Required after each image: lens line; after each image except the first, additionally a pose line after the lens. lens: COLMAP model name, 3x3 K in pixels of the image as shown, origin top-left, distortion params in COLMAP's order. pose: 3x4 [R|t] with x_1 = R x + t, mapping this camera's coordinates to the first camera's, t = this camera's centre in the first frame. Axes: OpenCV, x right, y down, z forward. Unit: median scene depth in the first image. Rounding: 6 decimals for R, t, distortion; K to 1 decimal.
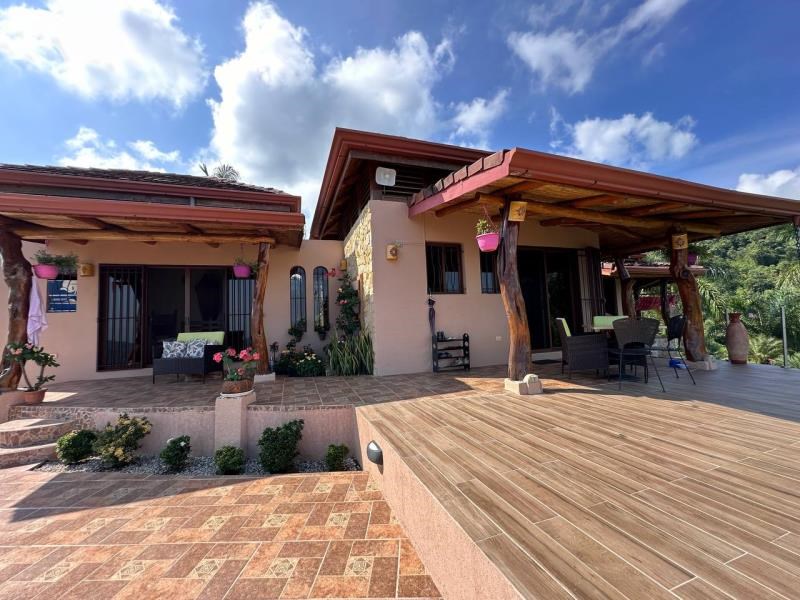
lens RADIAL K [[323.0, 0, 400.0], [0, 323.0, 300.7], [0, 0, 1]] dist [-0.000162, 0.000004]
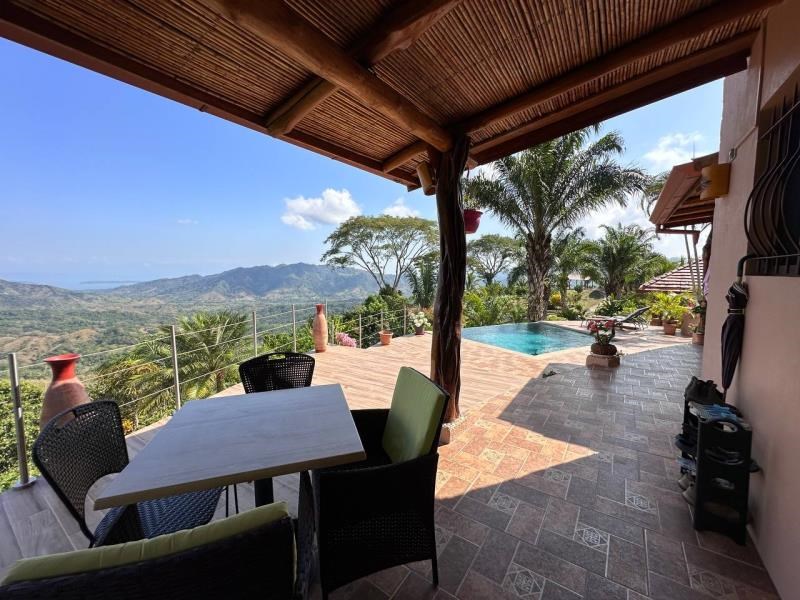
lens RADIAL K [[323.0, 0, 401.5], [0, 323.0, 301.1], [0, 0, 1]] dist [-0.000162, 0.000004]
pose [[-0.802678, 0.085808, -0.590207, 1.341547], [0.062866, 0.996256, 0.059345, -0.080821], [0.593090, 0.010532, -0.805067, 2.386039]]
